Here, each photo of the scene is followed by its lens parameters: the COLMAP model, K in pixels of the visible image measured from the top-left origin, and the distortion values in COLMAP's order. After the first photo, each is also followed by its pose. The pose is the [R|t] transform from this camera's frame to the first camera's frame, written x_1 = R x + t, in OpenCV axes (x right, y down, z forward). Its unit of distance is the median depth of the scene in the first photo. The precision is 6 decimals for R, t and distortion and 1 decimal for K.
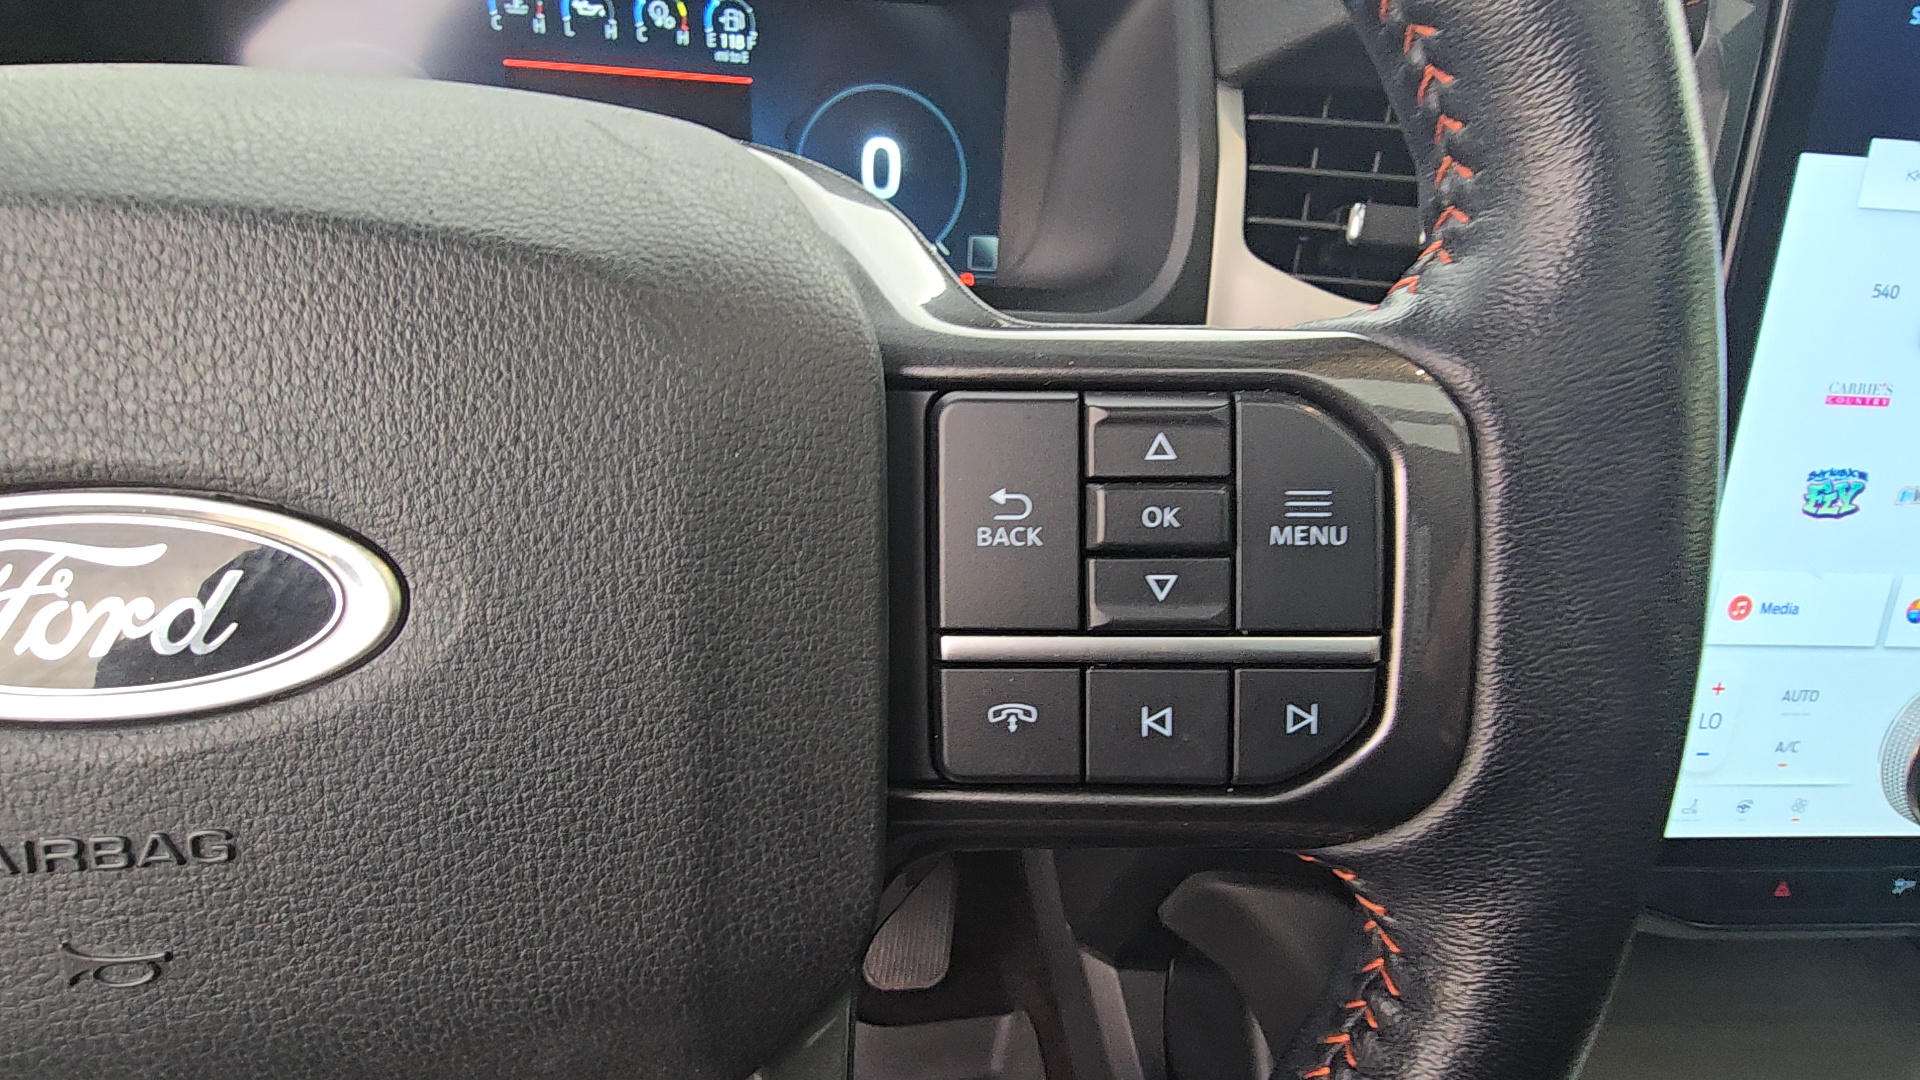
lens RADIAL K [[986.8, 0, 975.4], [0, 986.8, 550.5], [0, 0, 1]] dist [-0.002550, -0.000090]
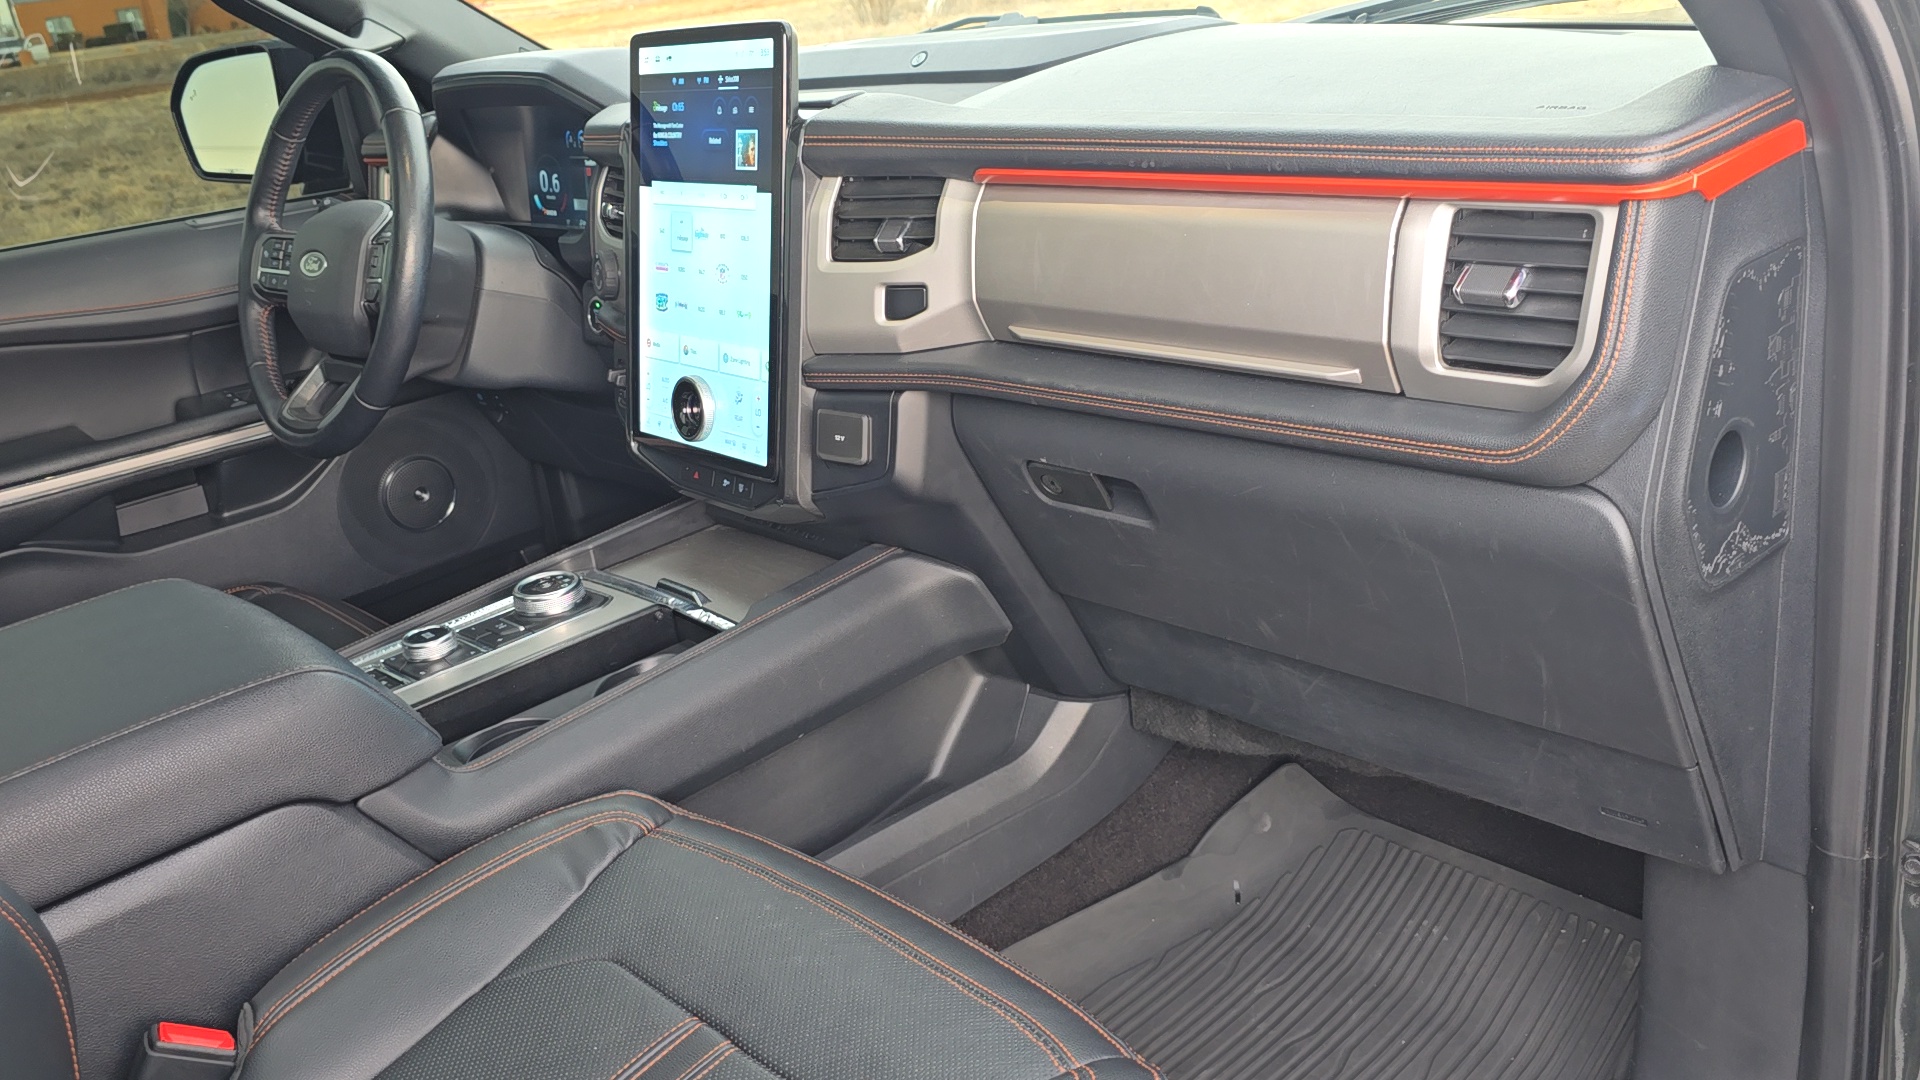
lens RADIAL K [[1599.8, 0, 960.0], [0, 1599.8, 540.0], [0, 0, 1]] dist [-0.013066, 0.001385]
pose [[0.579370, 0.150854, -0.800983, 4.273387], [-0.206516, 0.977825, 0.034781, 0.226188], [0.788468, 0.145265, 0.597676, -0.790884]]
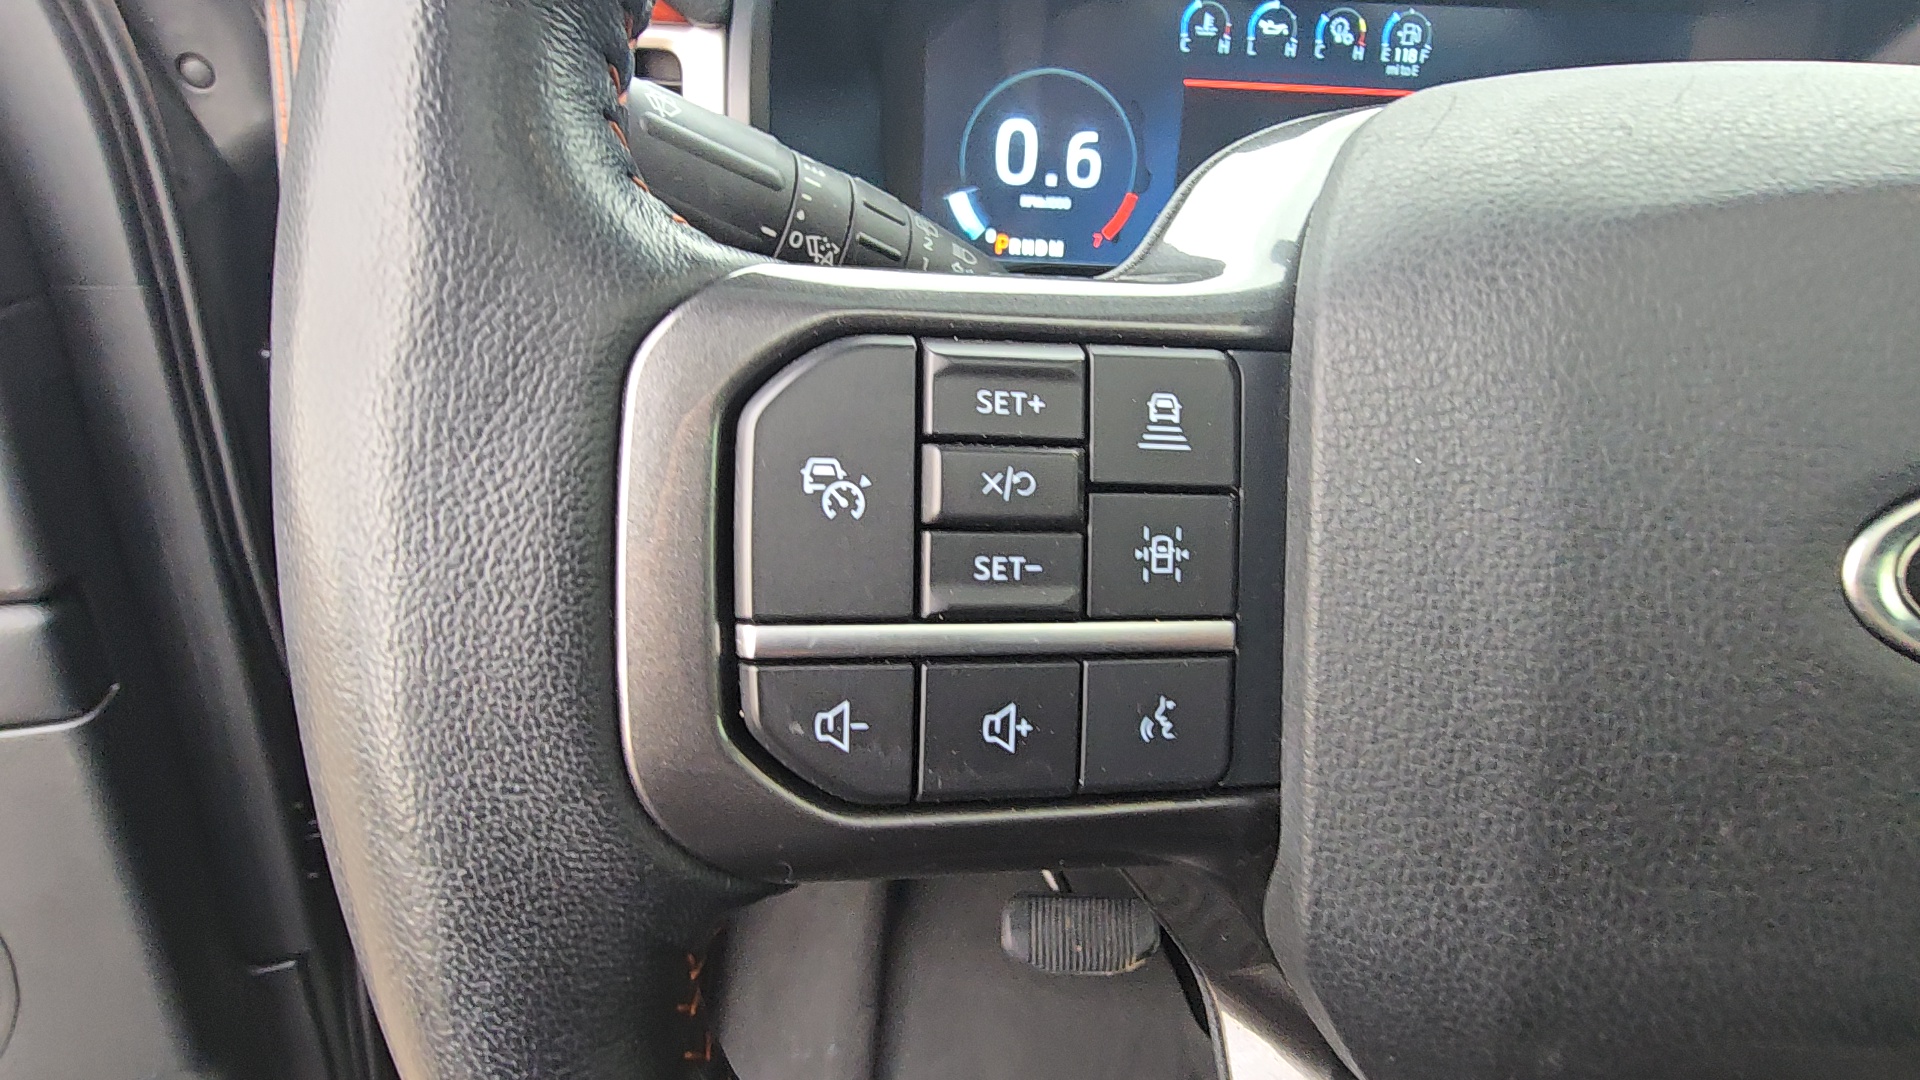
lens RADIAL K [[986.8, 0, 975.4], [0, 986.8, 550.5], [0, 0, 1]] dist [-0.002550, -0.000090]
pose [[0.990936, 0.028518, -0.131274, -0.549439], [-0.031357, 0.999316, -0.019615, 0.023044], [0.130625, 0.023554, 0.991152, -0.043982]]
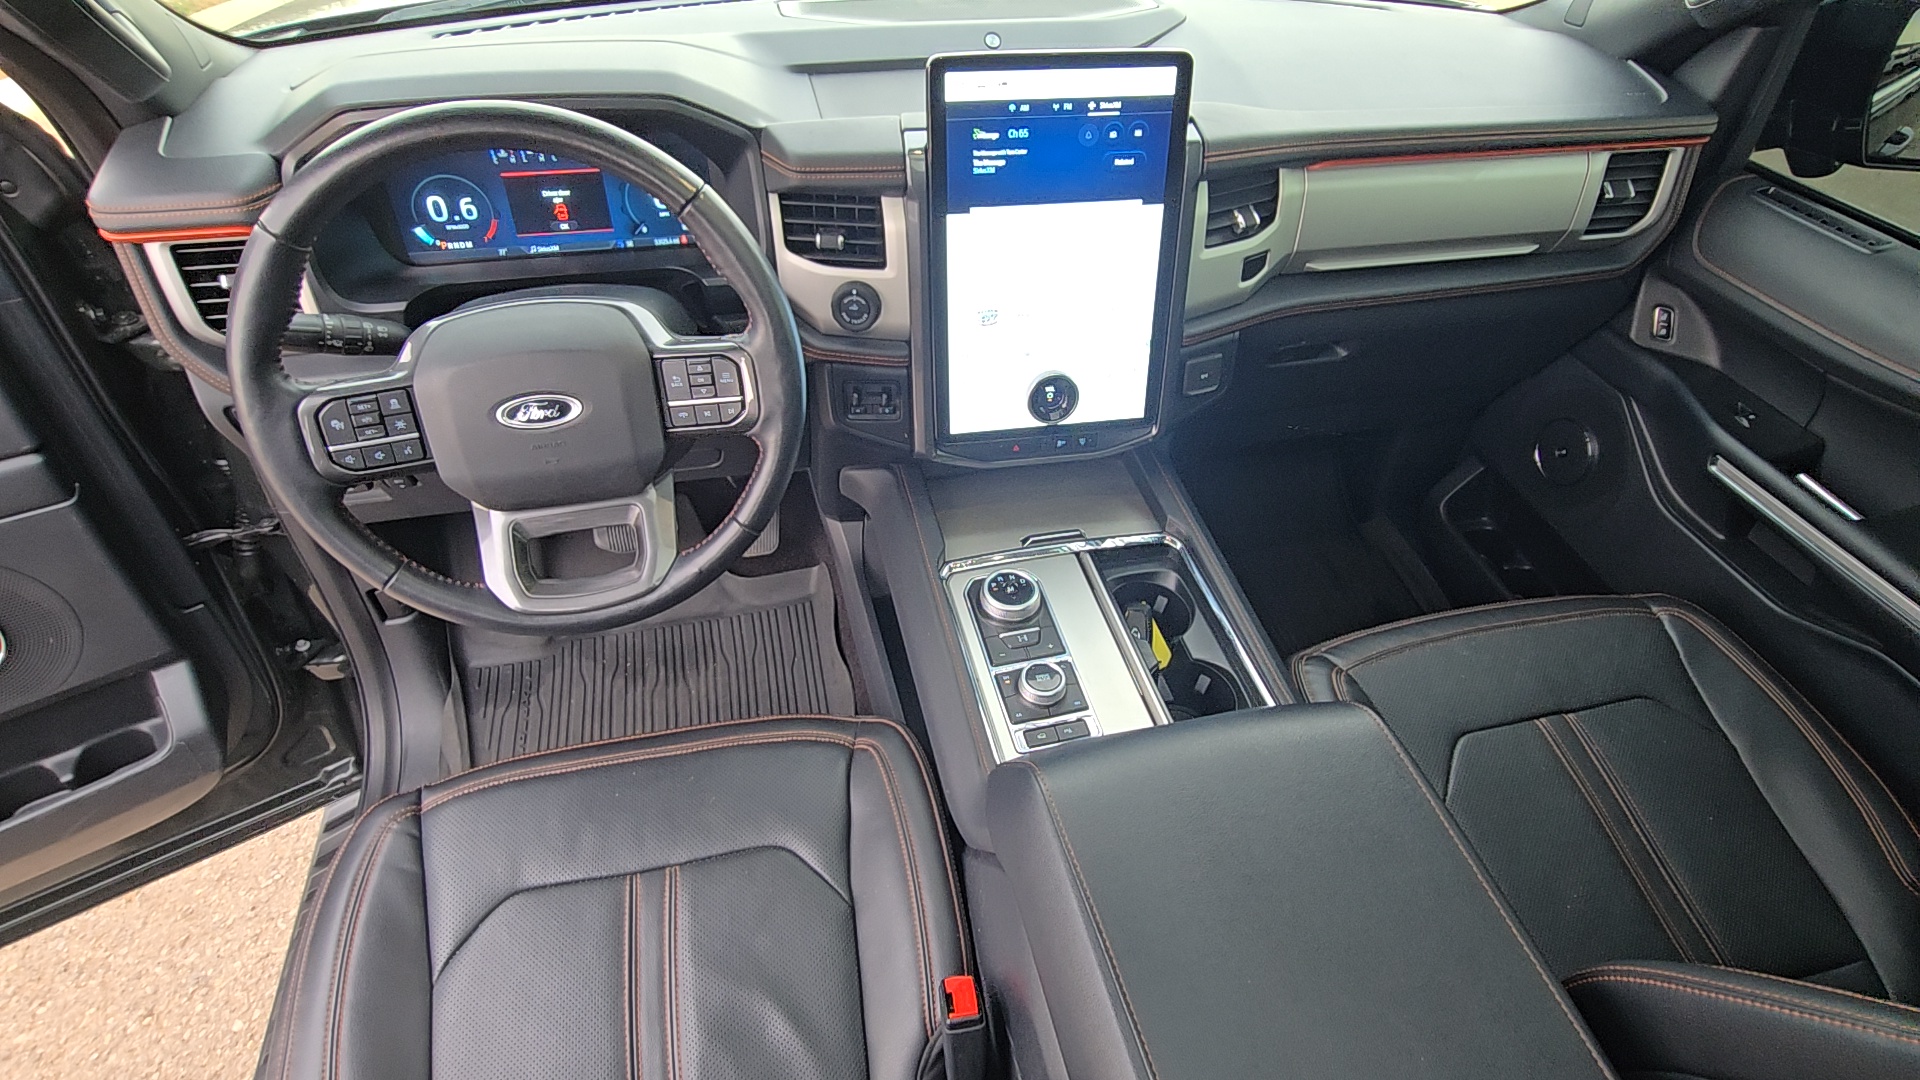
lens RADIAL K [[970.6, 0, 965.4], [0, 970.6, 545.8], [0, 0, 1]] dist [-0.002997, 0.001234]
pose [[0.993172, -0.099924, 0.060210, 0.462607], [0.076966, 0.949072, 0.305513, -0.263235], [-0.087672, -0.298792, 0.950282, -1.759668]]
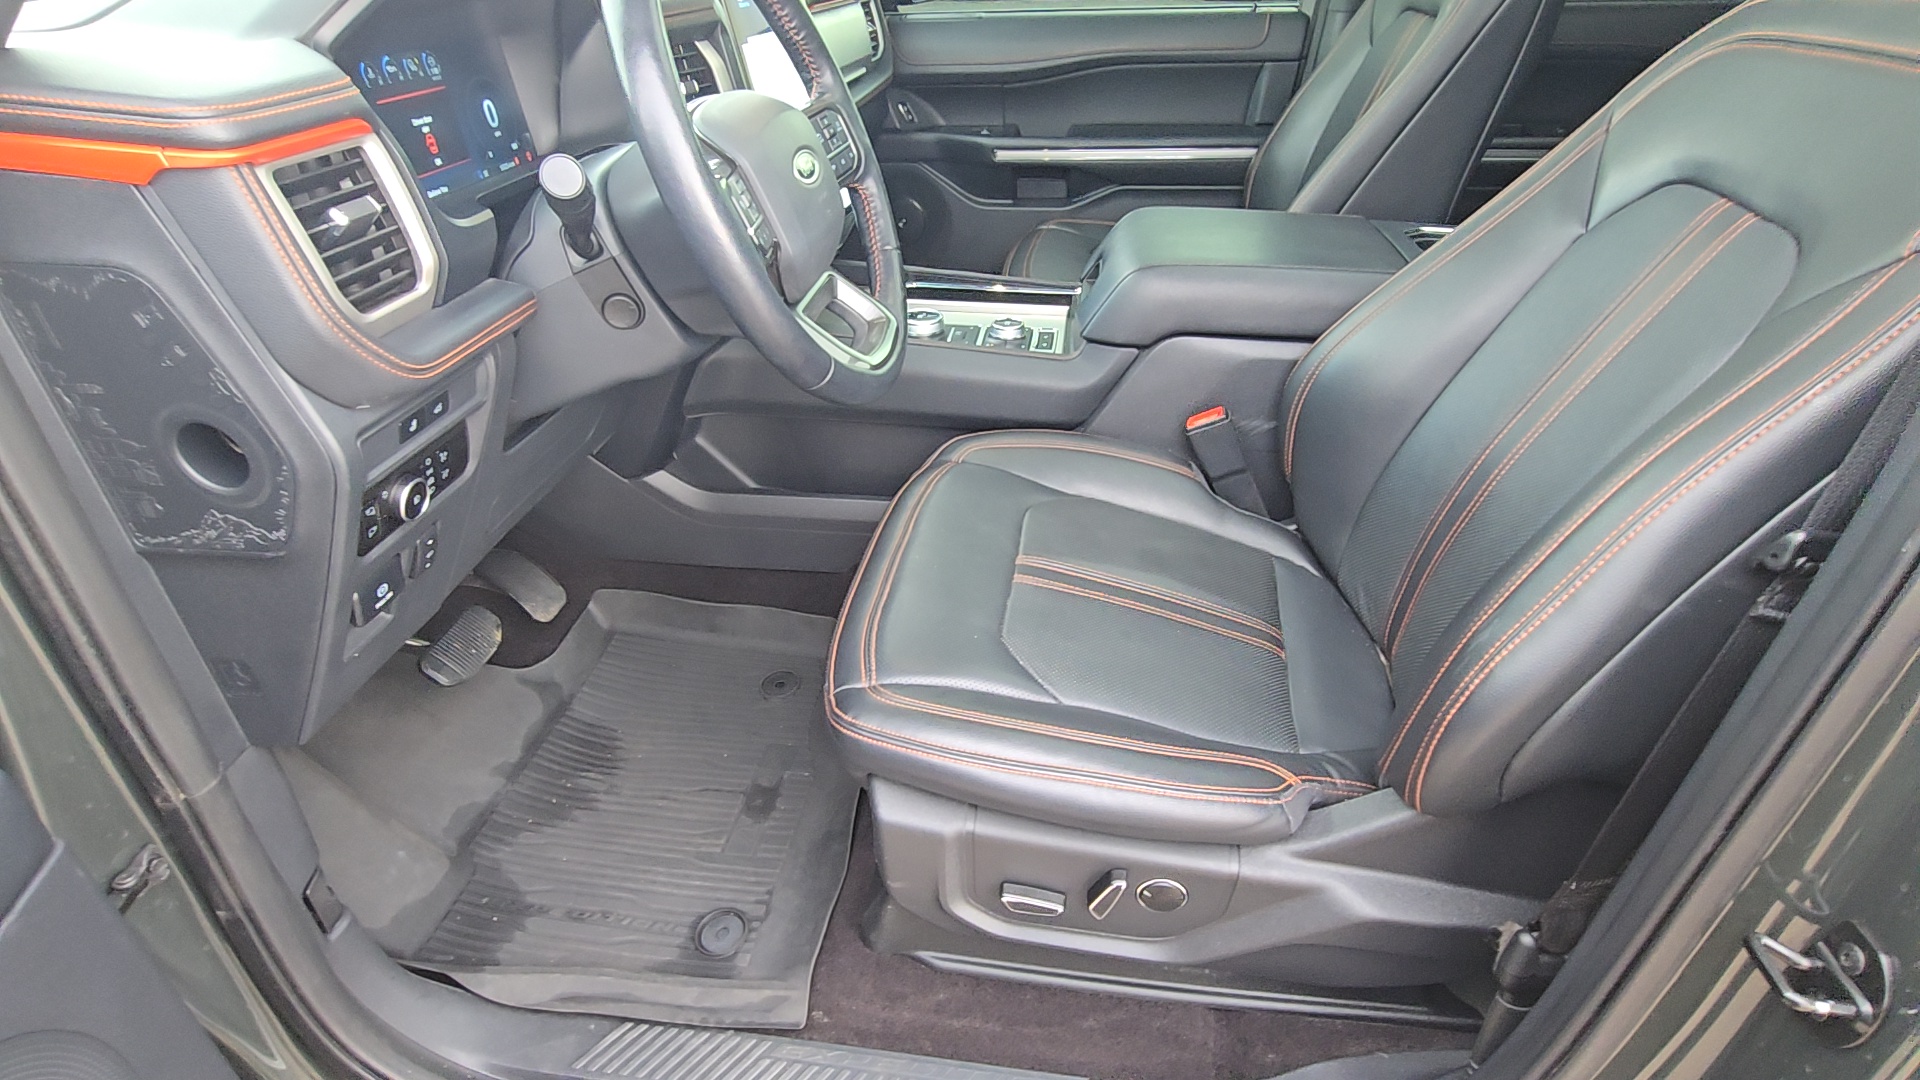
lens RADIAL K [[970.6, 0, 965.4], [0, 970.6, 545.8], [0, 0, 1]] dist [-0.002997, 0.001234]
pose [[0.258906, -0.577361, 0.774353, -2.278750], [0.445165, 0.782793, 0.434813, -0.104114], [-0.857202, 0.232139, 0.459691, -0.778259]]
